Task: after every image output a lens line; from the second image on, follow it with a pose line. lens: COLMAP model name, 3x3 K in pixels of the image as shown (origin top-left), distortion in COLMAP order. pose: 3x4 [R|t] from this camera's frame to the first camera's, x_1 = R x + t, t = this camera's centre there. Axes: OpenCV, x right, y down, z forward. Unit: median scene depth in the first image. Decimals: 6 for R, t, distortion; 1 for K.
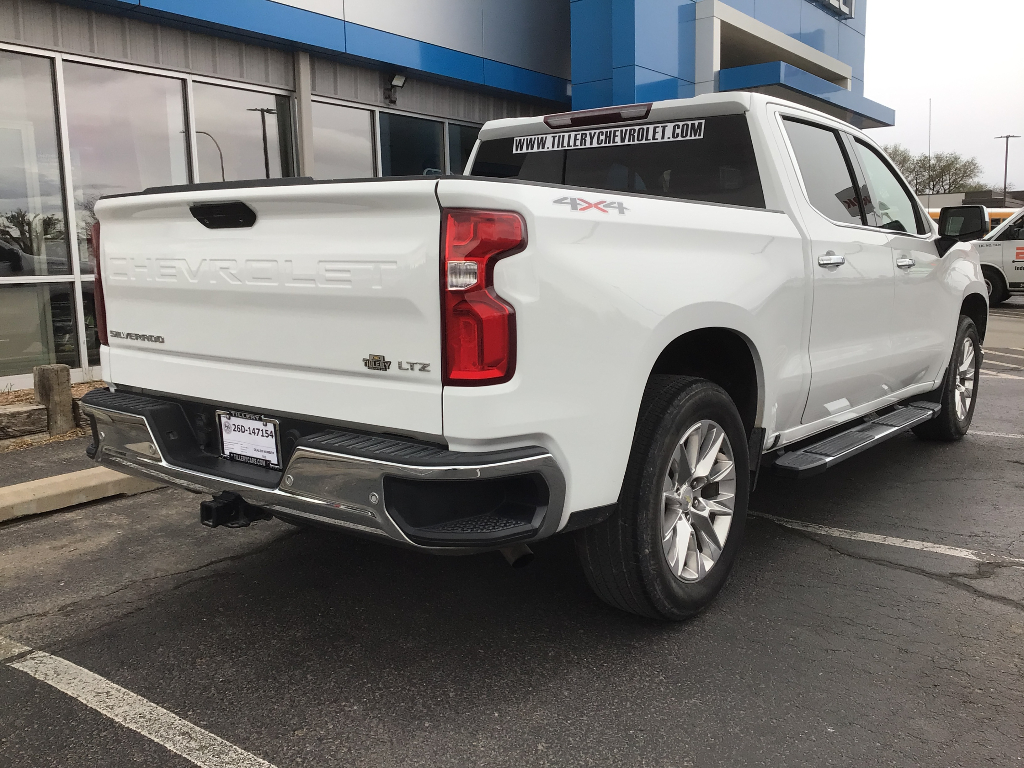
lens RADIAL K [[938.4, 0, 502.9], [0, 938.4, 387.7], [0, 0, 1]] dist [0.066092, 0.000000]
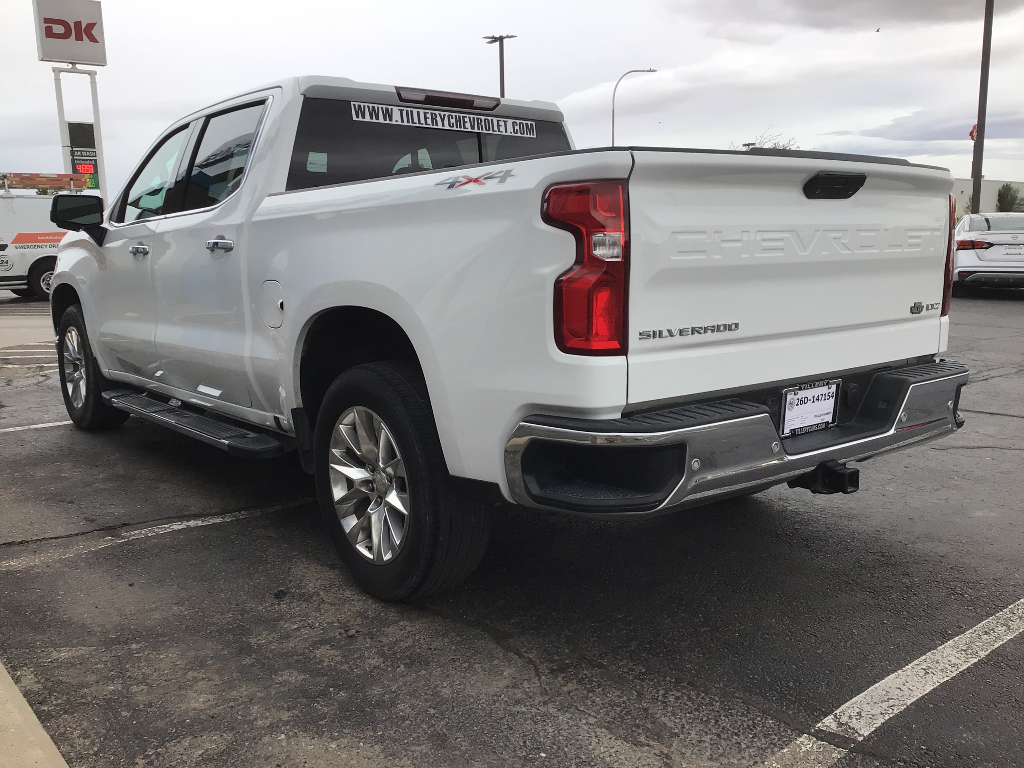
lens RADIAL K [[938.4, 0, 504.9], [0, 938.4, 387.5], [0, 0, 1]] dist [0.066092, 0.000000]
pose [[0.195311, -0.147872, 0.969529, -0.949139], [0.148851, 0.981585, 0.119725, -0.099618], [-0.969380, 0.120932, 0.213725, 0.791008]]
